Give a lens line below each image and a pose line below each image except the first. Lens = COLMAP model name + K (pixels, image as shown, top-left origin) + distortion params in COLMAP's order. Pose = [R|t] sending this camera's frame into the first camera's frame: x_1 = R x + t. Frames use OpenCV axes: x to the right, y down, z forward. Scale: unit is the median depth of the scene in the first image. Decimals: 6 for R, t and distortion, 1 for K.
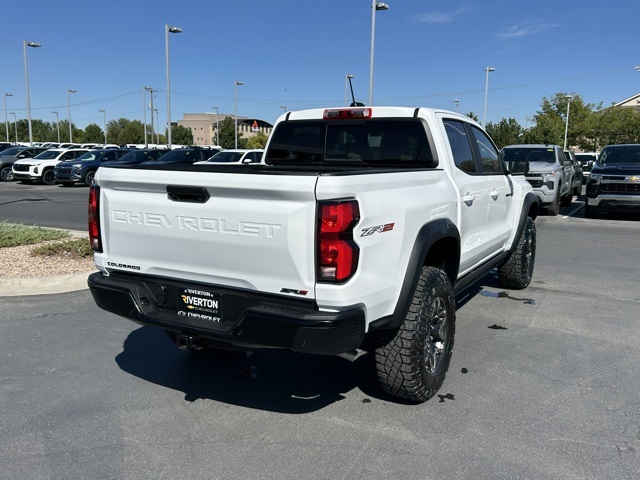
lens RADIAL K [[564.5, 0, 325.8], [0, 564.5, 235.1], [0, 0, 1]] dist [0.068265, -0.087224]
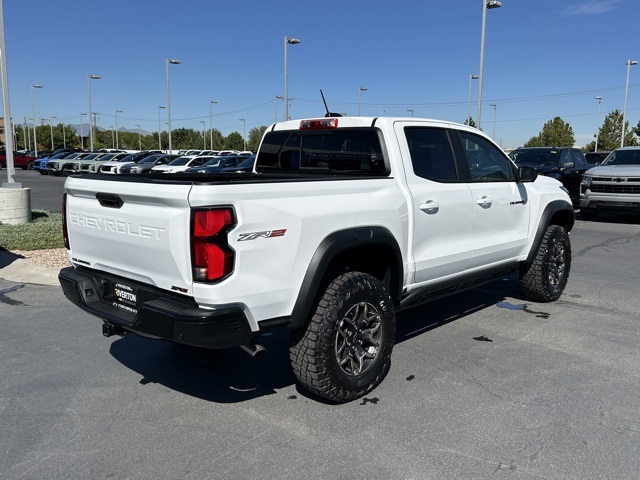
lens RADIAL K [[564.5, 0, 326.0], [0, 564.5, 237.3], [0, 0, 1]] dist [0.068265, -0.087224]
pose [[0.972113, 0.024181, -0.233261, 0.364544], [-0.024829, 0.999692, 0.000158, -0.007022], [0.233193, 0.005638, 0.972414, -0.013340]]
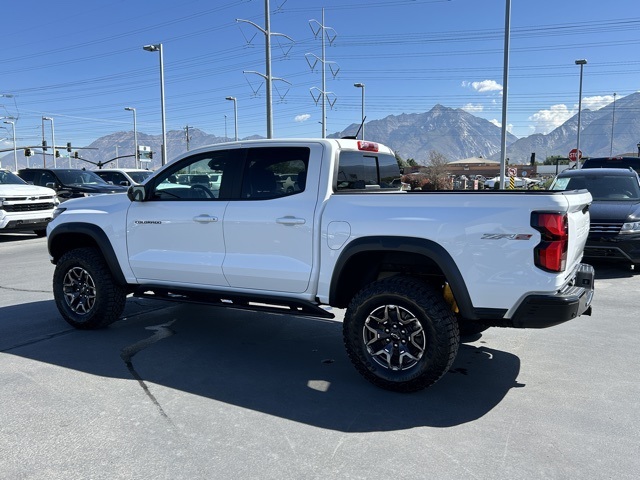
lens RADIAL K [[564.5, 0, 321.2], [0, 564.5, 237.0], [0, 0, 1]] dist [0.068265, -0.087224]
pose [[0.003086, -0.111186, 0.993795, -1.386101], [0.143420, 0.983575, 0.109598, -0.210015], [-0.989657, 0.142192, 0.018981, 1.336963]]
